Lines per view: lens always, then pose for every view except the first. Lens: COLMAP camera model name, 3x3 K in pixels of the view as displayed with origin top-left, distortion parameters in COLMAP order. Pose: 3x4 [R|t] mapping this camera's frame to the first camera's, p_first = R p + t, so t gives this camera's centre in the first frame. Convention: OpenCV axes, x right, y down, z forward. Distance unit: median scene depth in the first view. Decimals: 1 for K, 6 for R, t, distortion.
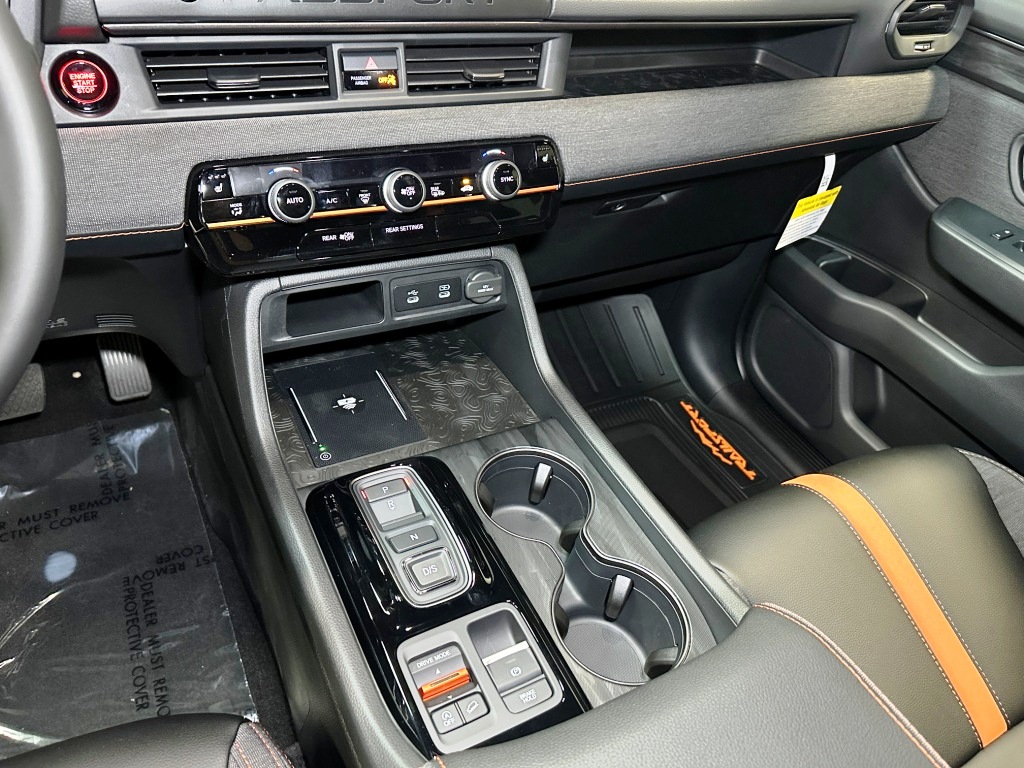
lens RADIAL K [[724.8, 0, 508.5], [0, 724.8, 411.0], [0, 0, 1]] dist [0.033418, -0.048567]
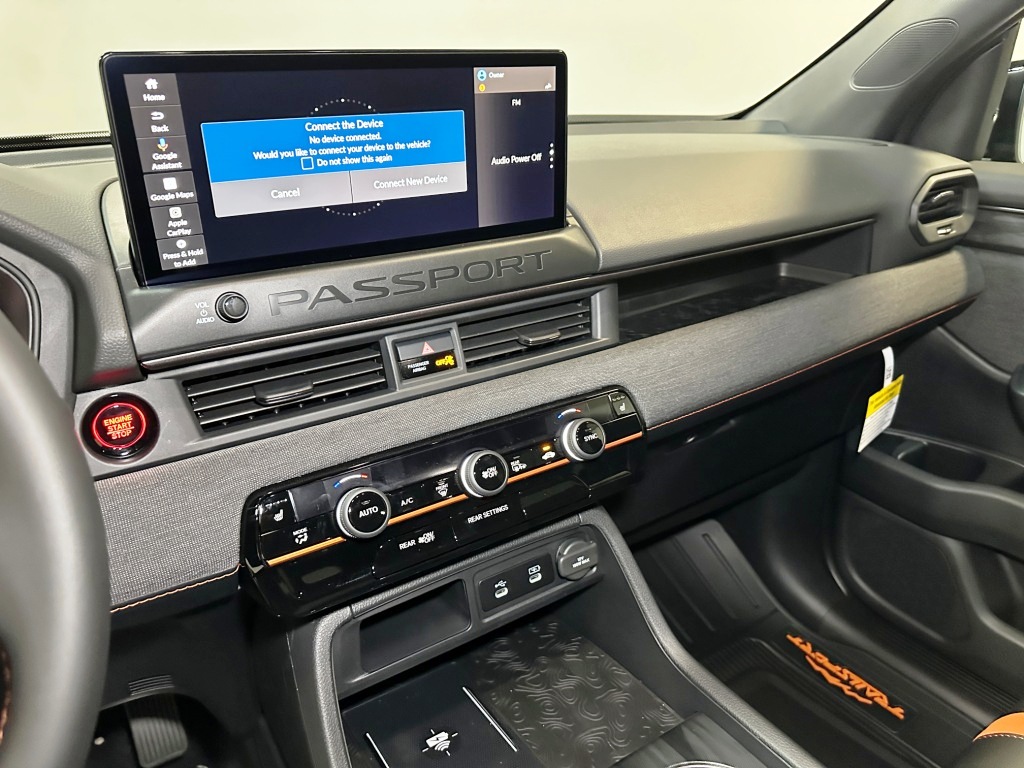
lens RADIAL K [[737.9, 0, 512.0], [0, 737.9, 384.0], [0, 0, 1]] dist [0.023640, -0.004822]
pose [[0.982100, -0.188334, -0.003095, -0.073170], [0.174243, 0.914617, -0.364851, -0.061381], [0.071544, 0.357781, 0.931061, 0.124436]]
